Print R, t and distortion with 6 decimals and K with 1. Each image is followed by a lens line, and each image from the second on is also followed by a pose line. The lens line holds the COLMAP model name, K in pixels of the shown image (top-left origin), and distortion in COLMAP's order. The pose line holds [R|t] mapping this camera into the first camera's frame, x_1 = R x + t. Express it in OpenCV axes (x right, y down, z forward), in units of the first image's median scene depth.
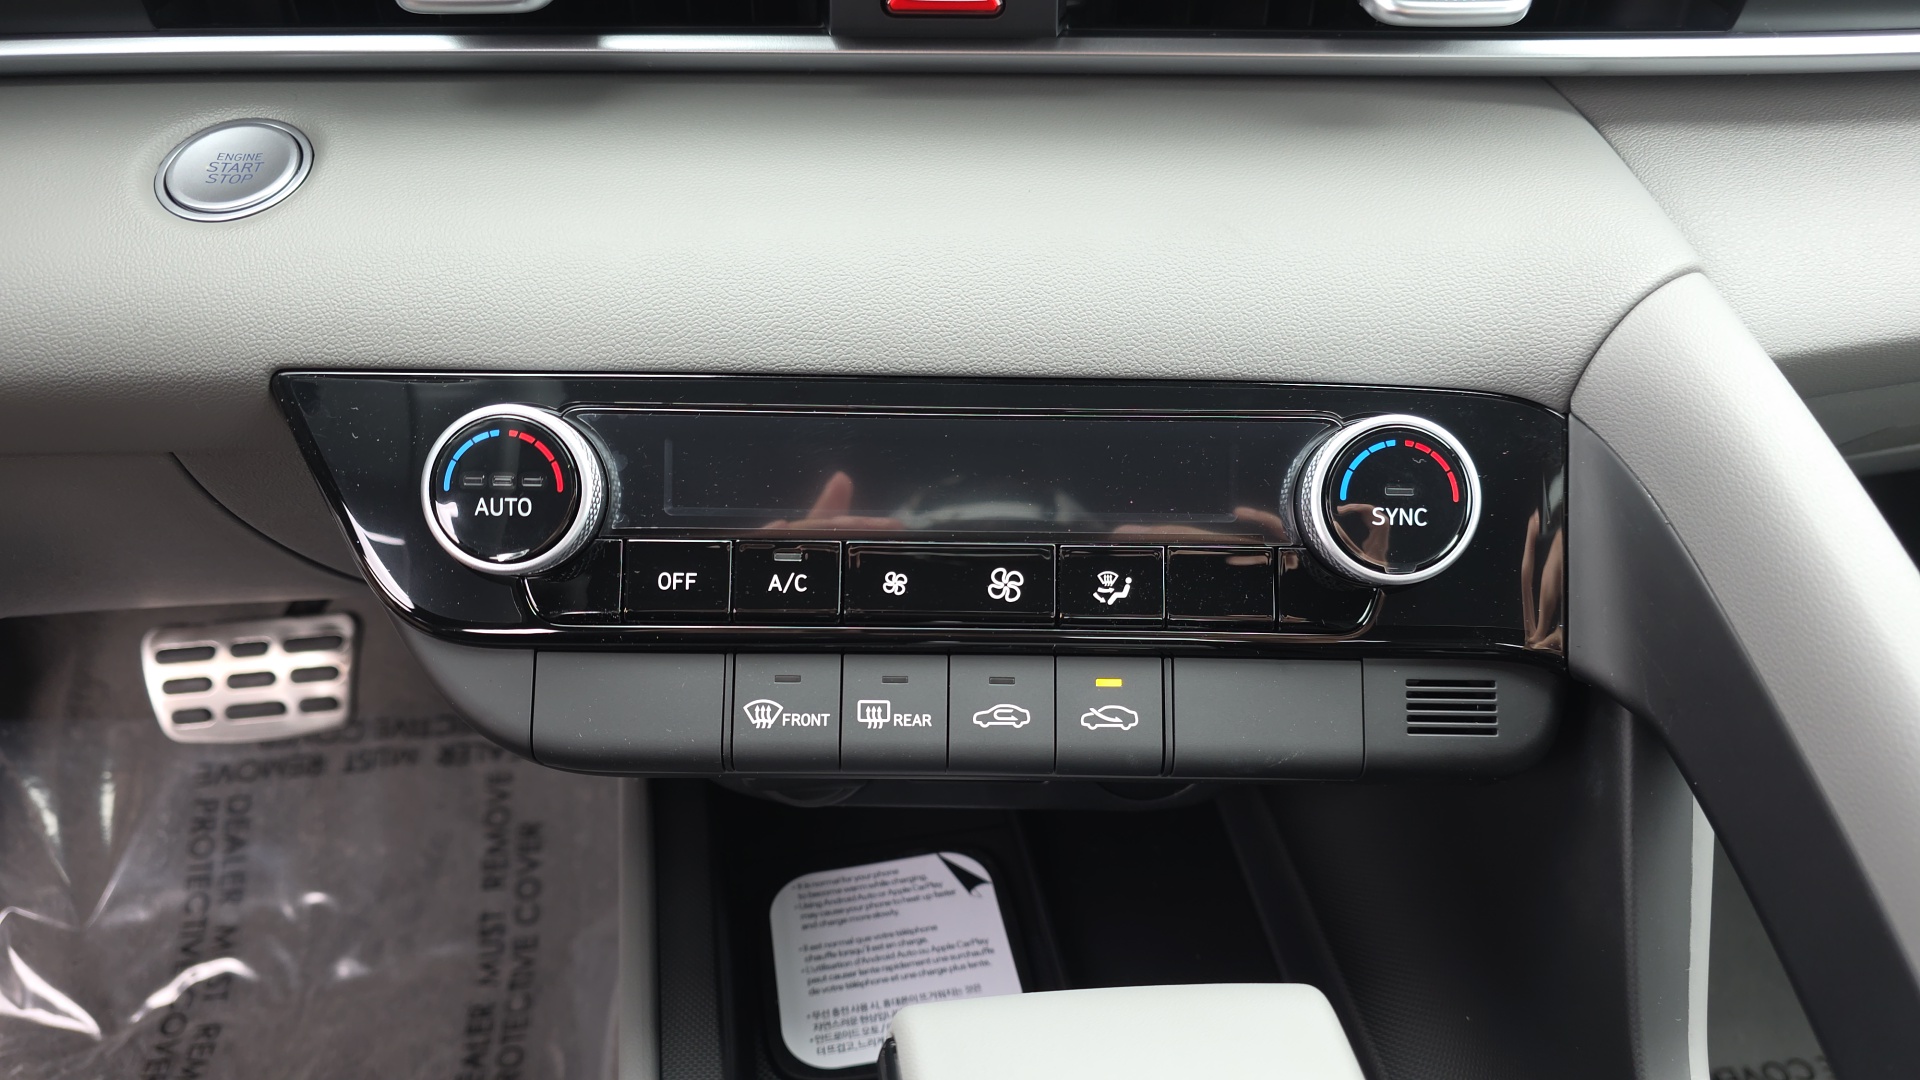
lens RADIAL K [[1301.7, 0, 942.6], [0, 1301.7, 550.7], [0, 0, 1]] dist [0.045473, -0.057789]
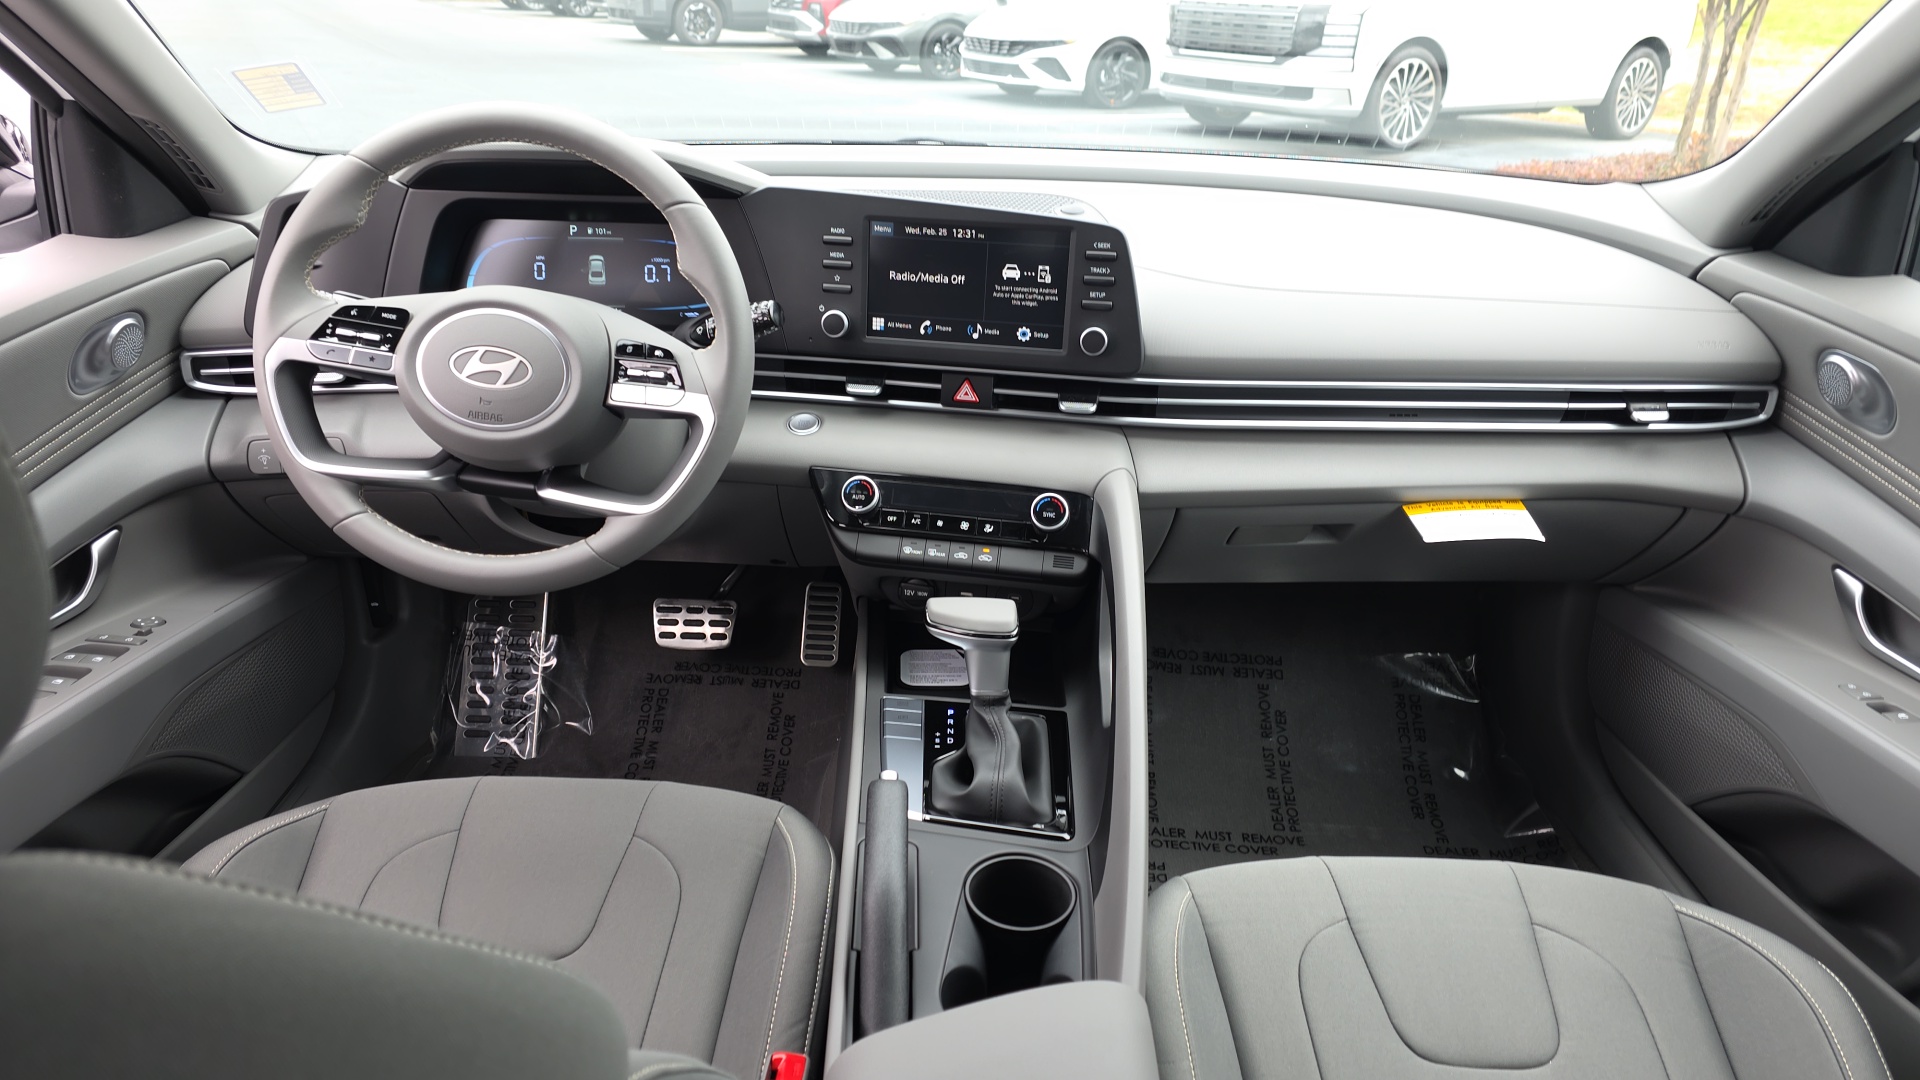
lens RADIAL K [[1299.9, 0, 942.4], [0, 1299.9, 544.1], [0, 0, 1]] dist [0.095149, -0.098267]
pose [[0.987544, 0.086565, -0.131387, 0.550819], [-0.111932, 0.973380, -0.200004, 0.964345], [0.110576, 0.212220, 0.970946, -3.229859]]
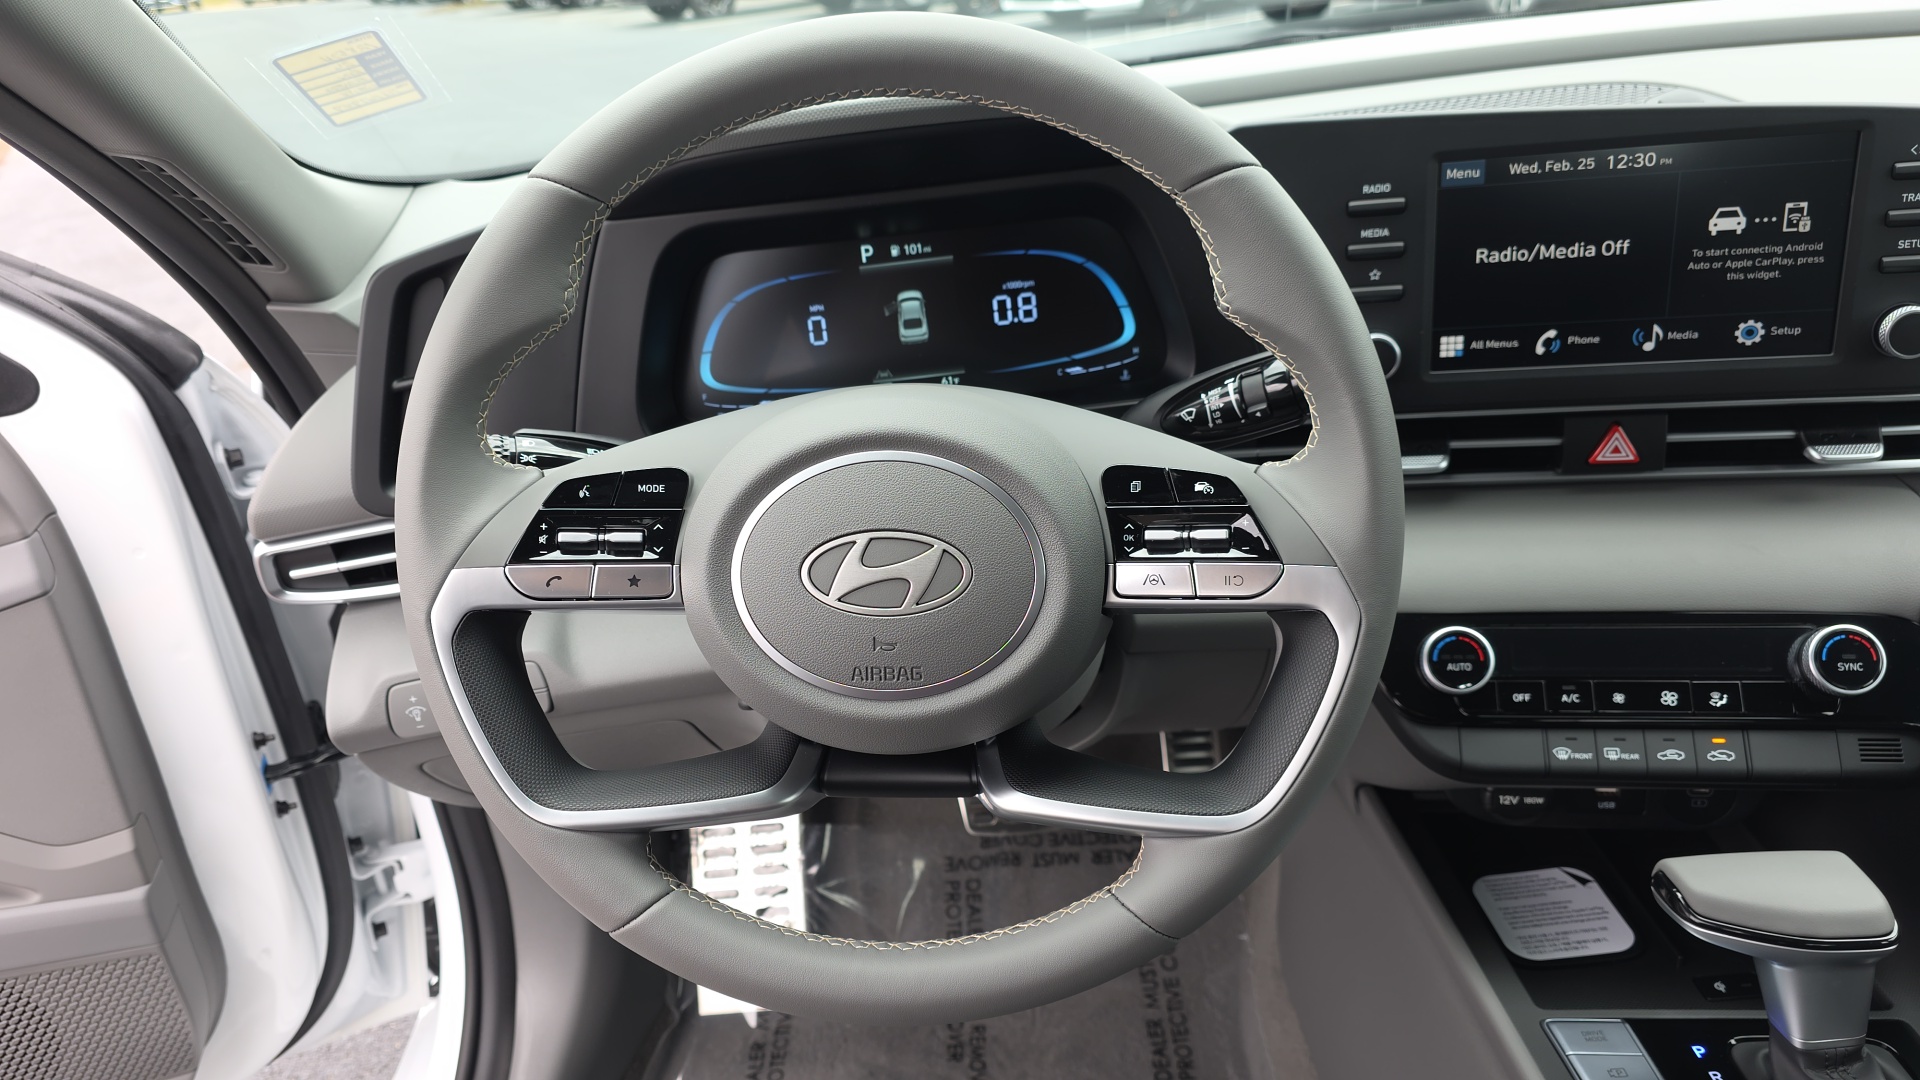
lens RADIAL K [[1301.7, 0, 942.6], [0, 1301.7, 550.7], [0, 0, 1]] dist [0.045473, -0.057789]
pose [[0.984121, -0.028436, -0.175209, -0.823490], [-0.000136, 0.986964, -0.160943, 0.144844], [0.177502, 0.158411, 0.971287, -1.598126]]
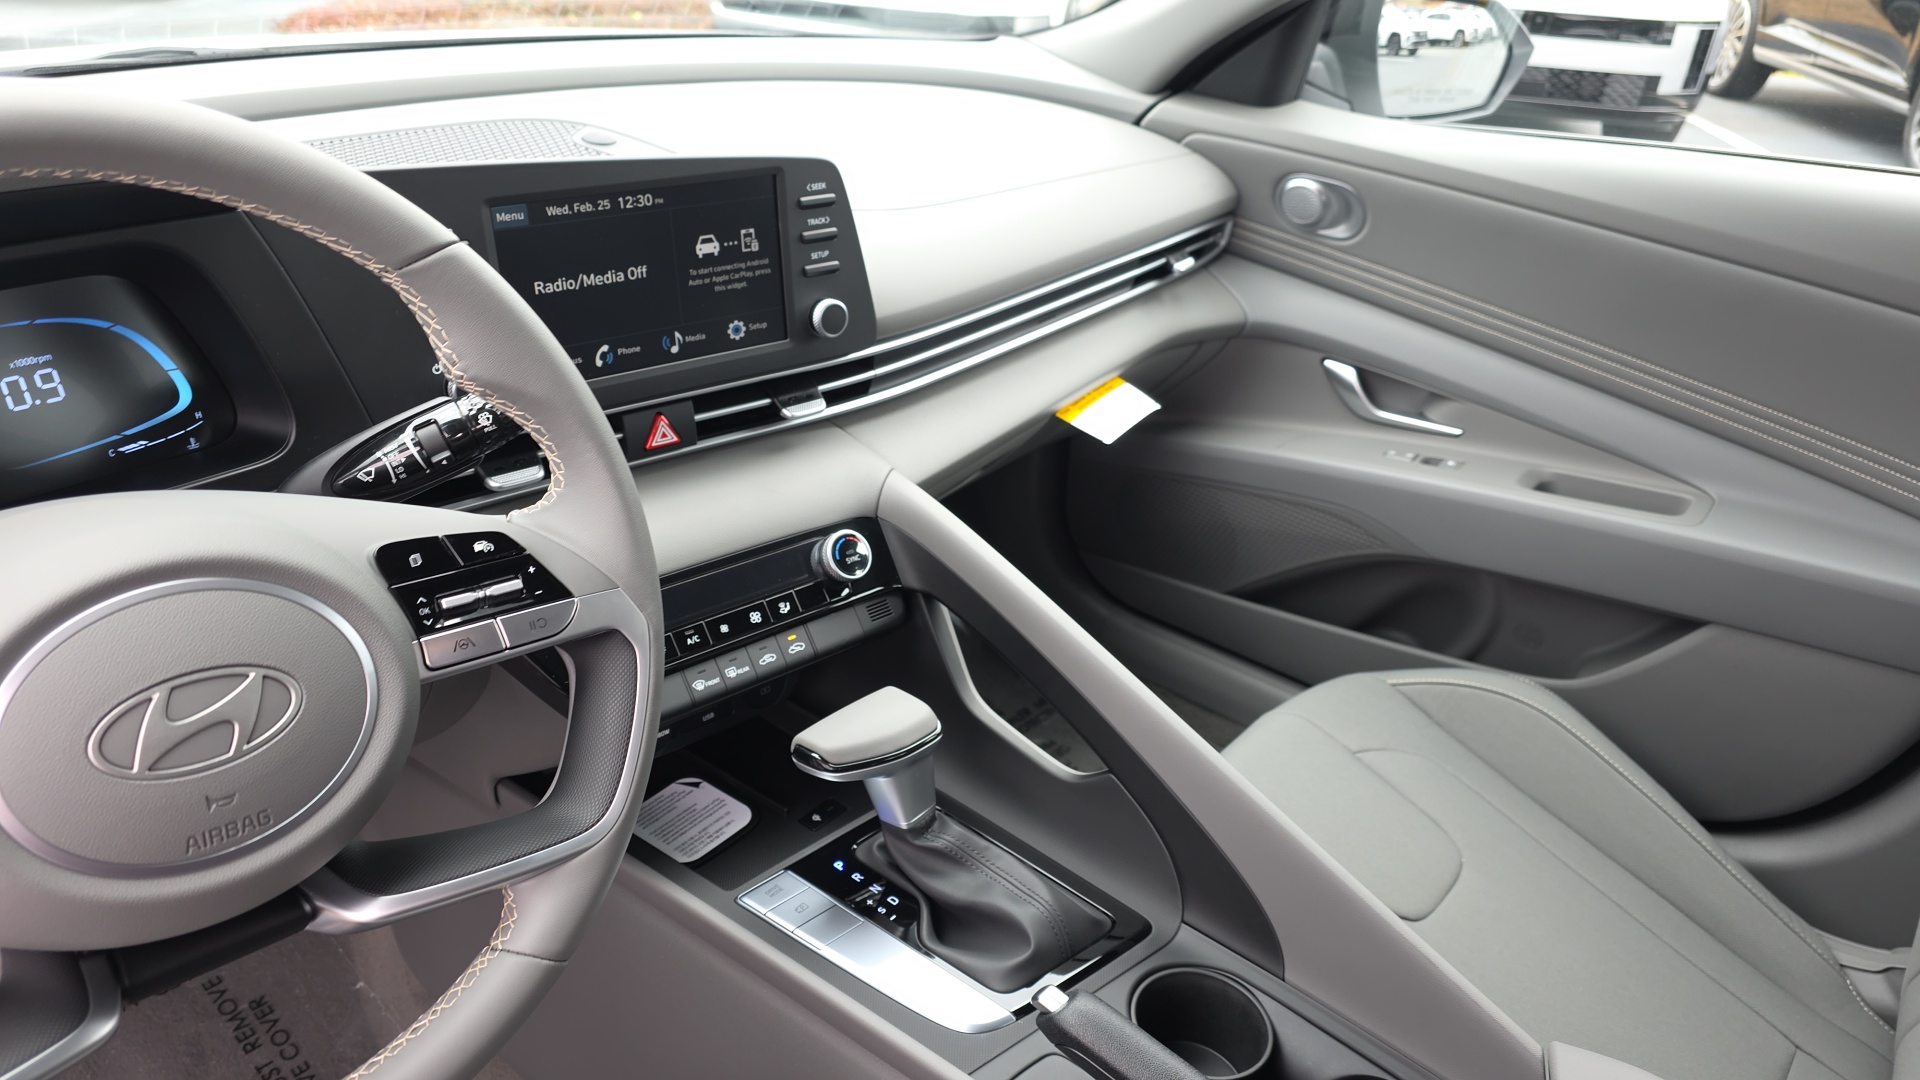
lens RADIAL K [[1301.3, 0, 940.3], [0, 1301.3, 542.3], [0, 0, 1]] dist [0.066208, -0.073050]
pose [[0.741387, -0.274210, 0.612498, -1.442647], [0.342777, 0.939400, 0.005654, -0.007877], [-0.576931, 0.205759, 0.790452, -1.693526]]
